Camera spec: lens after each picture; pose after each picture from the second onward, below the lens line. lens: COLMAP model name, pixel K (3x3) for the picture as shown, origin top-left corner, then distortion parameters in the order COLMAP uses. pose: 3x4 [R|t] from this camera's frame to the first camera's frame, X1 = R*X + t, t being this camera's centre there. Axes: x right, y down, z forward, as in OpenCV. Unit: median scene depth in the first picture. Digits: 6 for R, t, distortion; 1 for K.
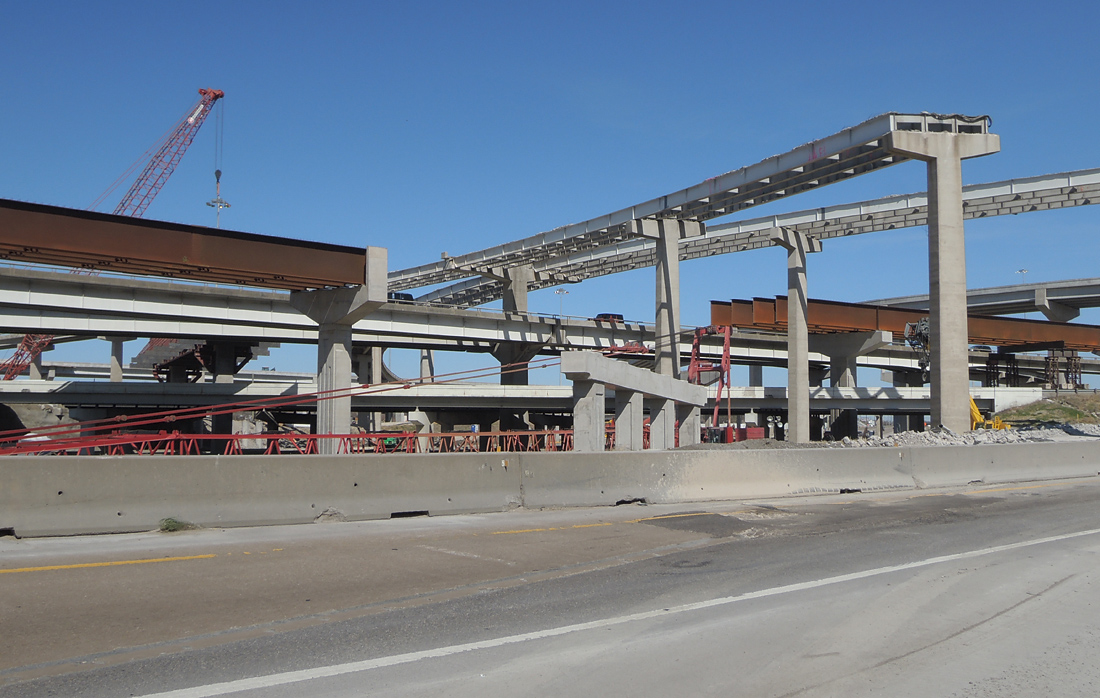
lens RADIAL K [[1117.4, 0, 556.4], [0, 1117.4, 345.3], [0, 0, 1]] dist [-0.074267, 0.000000]
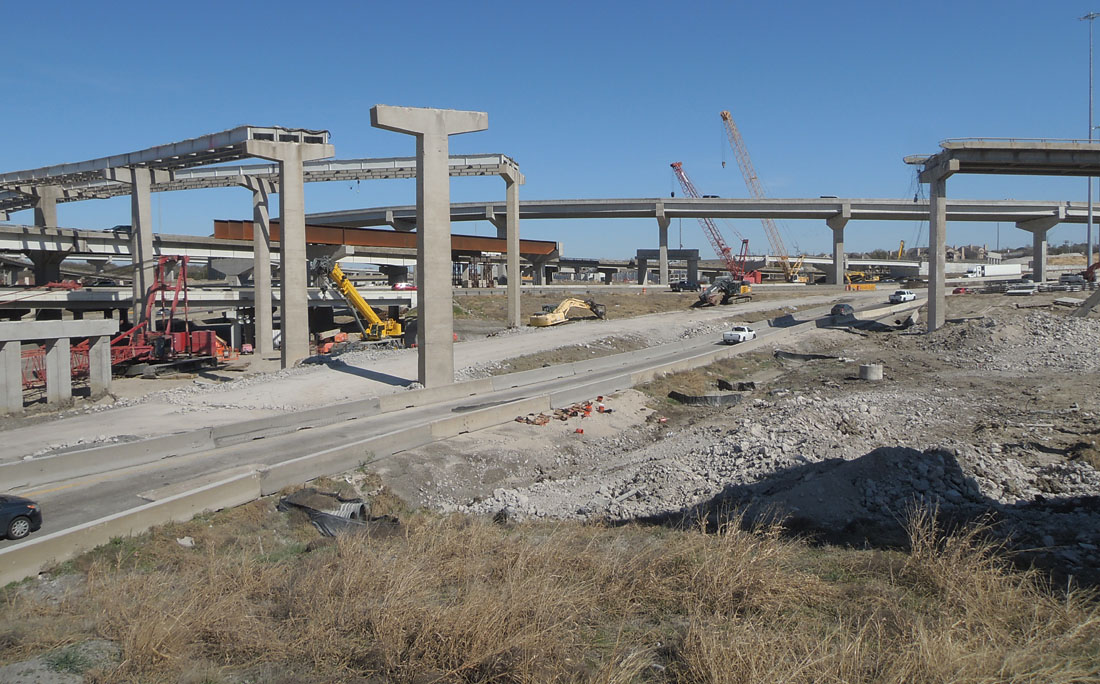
lens RADIAL K [[822.1, 0, 547.6], [0, 822.1, 337.8], [0, 0, 1]] dist [-0.002913, -0.012772]
pose [[0.919243, -0.020860, 0.393137, 0.157867], [-0.037068, 0.989573, 0.139181, -0.069646], [-0.391941, -0.142514, 0.908885, -0.077036]]
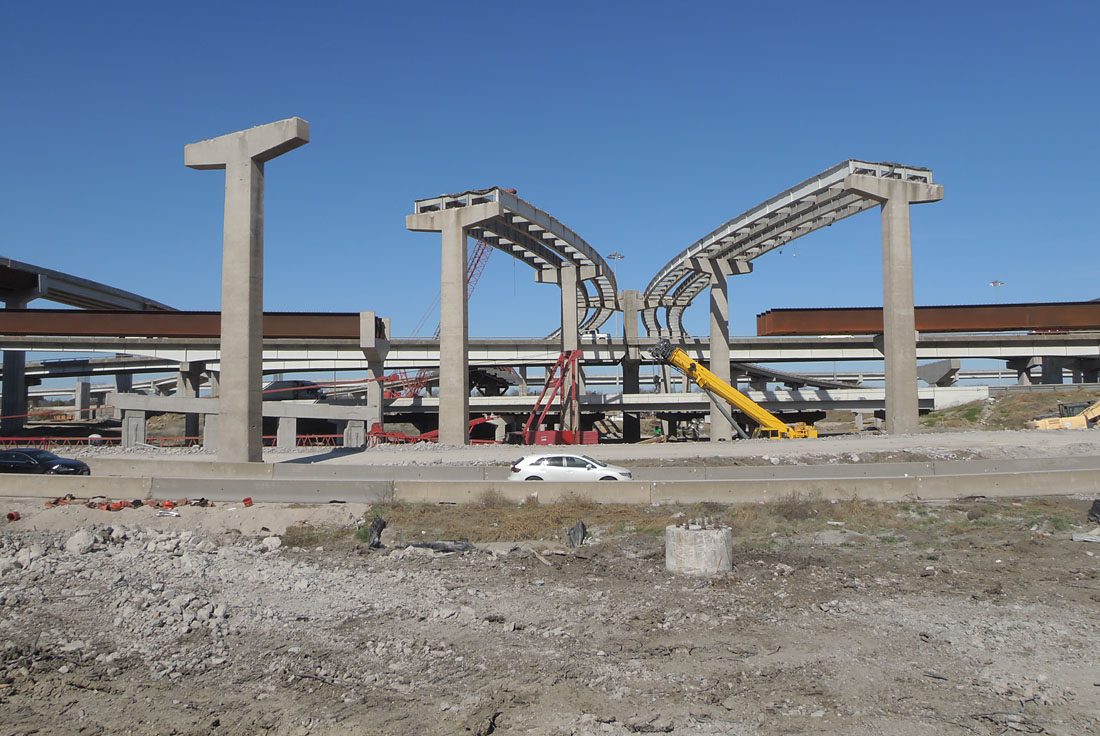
lens RADIAL K [[900.7, 0, 545.6], [0, 900.7, 367.3], [0, 0, 1]] dist [0.010302, 0.001654]
pose [[0.806616, -0.038792, -0.589801, 0.697990], [0.056329, 0.998347, 0.011373, -0.010889], [0.588385, -0.042397, 0.807468, 0.146991]]
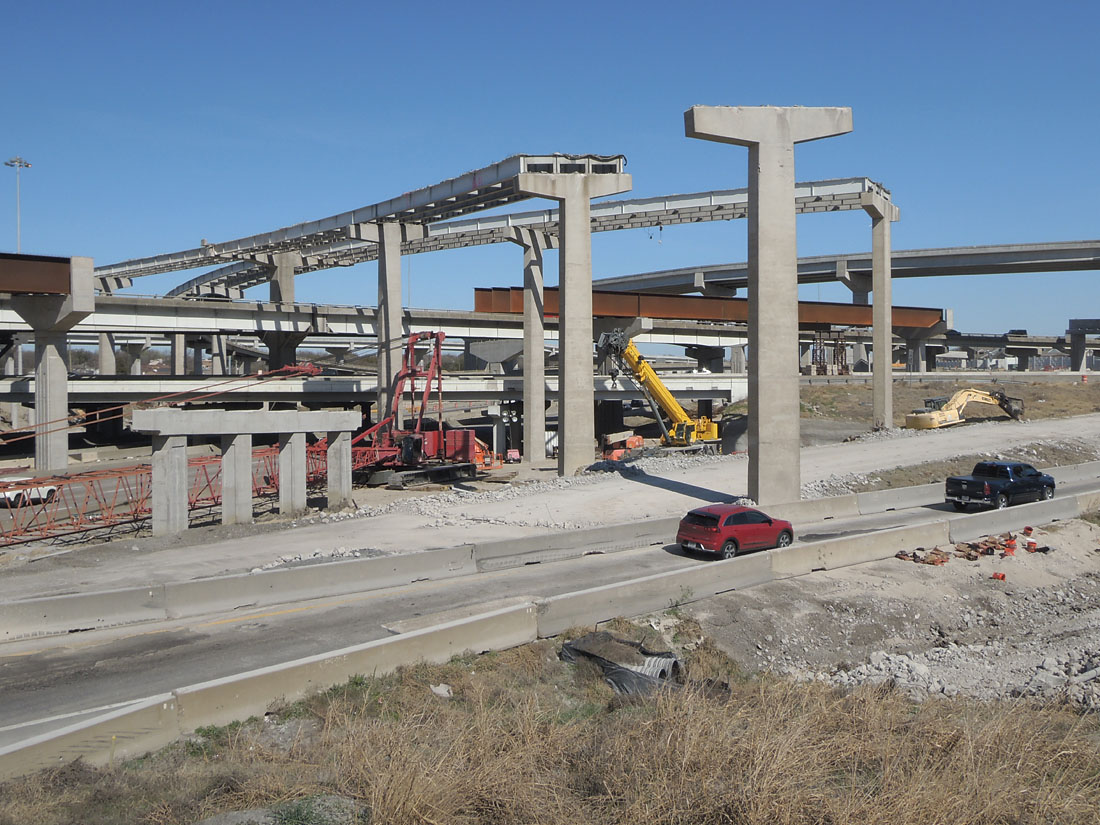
lens RADIAL K [[1144.3, 0, 539.1], [0, 1144.3, 412.5], [0, 0, 1]] dist [-0.040578, 0.000000]
pose [[0.996870, -0.003518, 0.078974, 0.155273], [-0.005335, 0.993737, 0.111613, -0.059197], [-0.078872, -0.111685, 0.990609, -0.062348]]
